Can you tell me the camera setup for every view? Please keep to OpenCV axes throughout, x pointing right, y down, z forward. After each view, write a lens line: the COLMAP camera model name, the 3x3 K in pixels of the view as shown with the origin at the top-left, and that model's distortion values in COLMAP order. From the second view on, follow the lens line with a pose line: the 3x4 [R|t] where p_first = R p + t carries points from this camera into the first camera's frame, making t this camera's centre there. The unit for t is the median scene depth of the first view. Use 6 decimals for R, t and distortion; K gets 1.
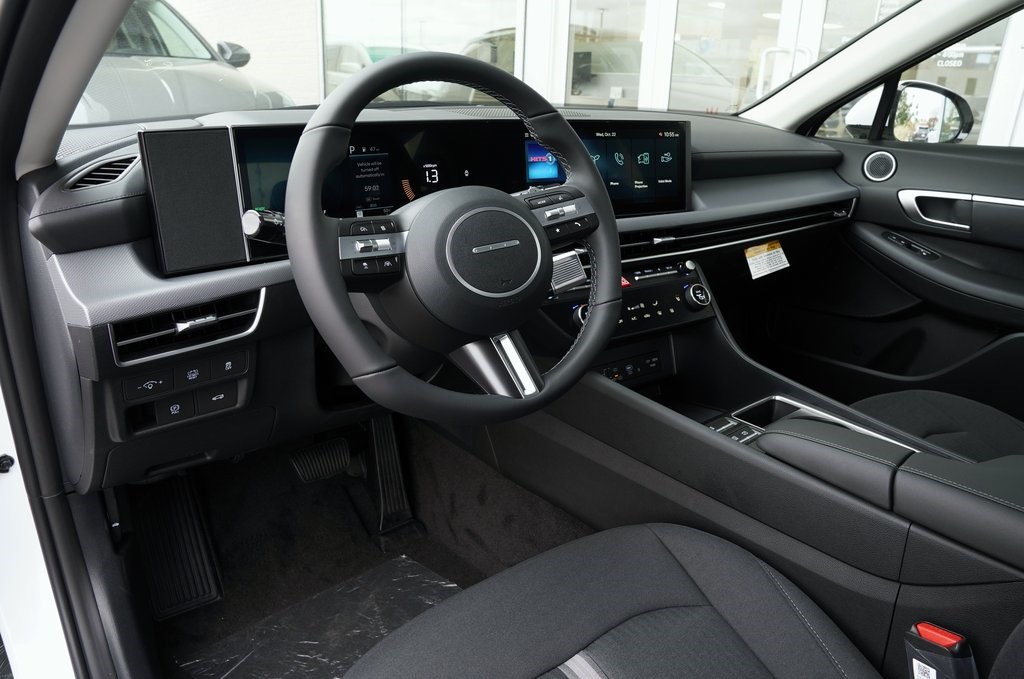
lens RADIAL K [[710.8, 0, 512.0], [0, 710.8, 339.5], [0, 0, 1]] dist [-0.133420, 0.094875]
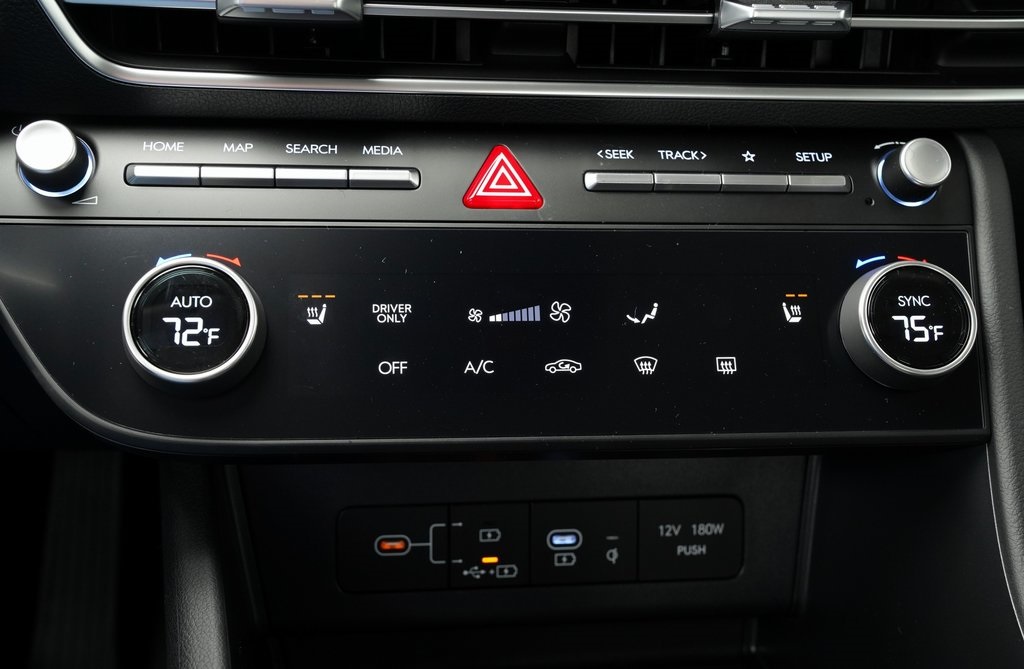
lens RADIAL K [[1181.1, 0, 512.0], [0, 1181.1, 334.5], [0, 0, 1]] dist [0.041631, 0.023274]
pose [[0.895286, 0.234357, -0.378867, 0.307254], [-0.187956, 0.969756, 0.155712, -0.094058], [0.403901, -0.068196, 0.912257, 0.676382]]
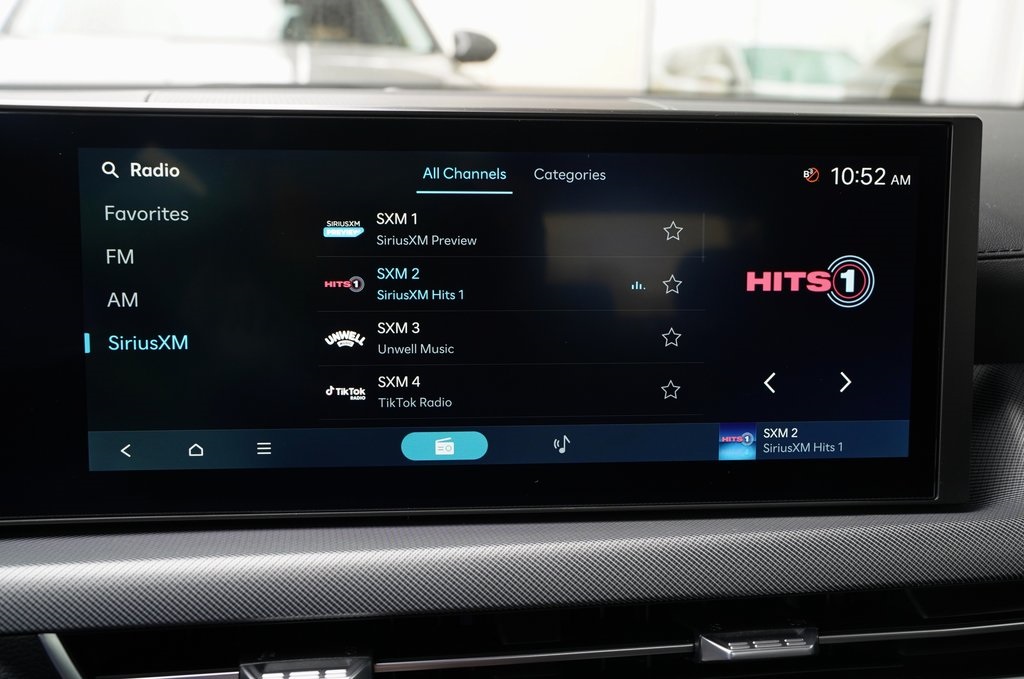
lens RADIAL K [[1016.1, 0, 512.0], [0, 1016.1, 339.5], [0, 0, 1]] dist [0.010593, 0.012885]
pose [[0.902479, 0.086833, -0.421891, 0.282459], [-0.139006, 0.985776, -0.094459, -0.202390], [0.407687, 0.143893, 0.901713, 0.691452]]
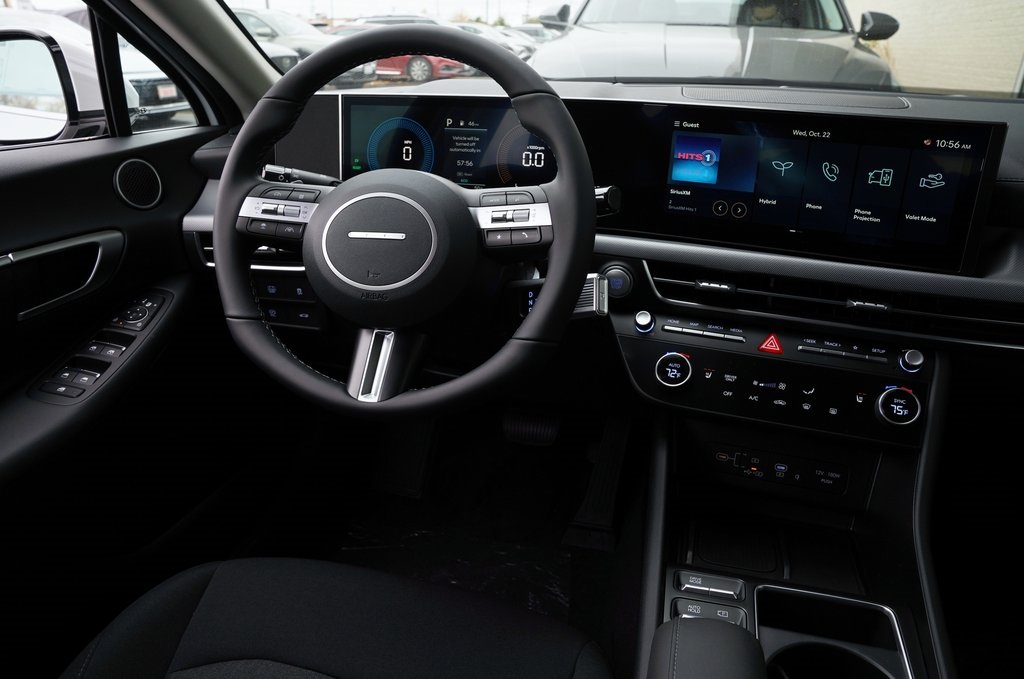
lens RADIAL K [[710.8, 0, 512.0], [0, 710.8, 339.5], [0, 0, 1]] dist [-0.133420, 0.094875]
pose [[0.579467, 0.301592, -0.757140, 0.533677], [-0.273907, 0.947040, 0.167603, -0.133276], [0.767589, 0.110266, 0.631386, 0.367718]]
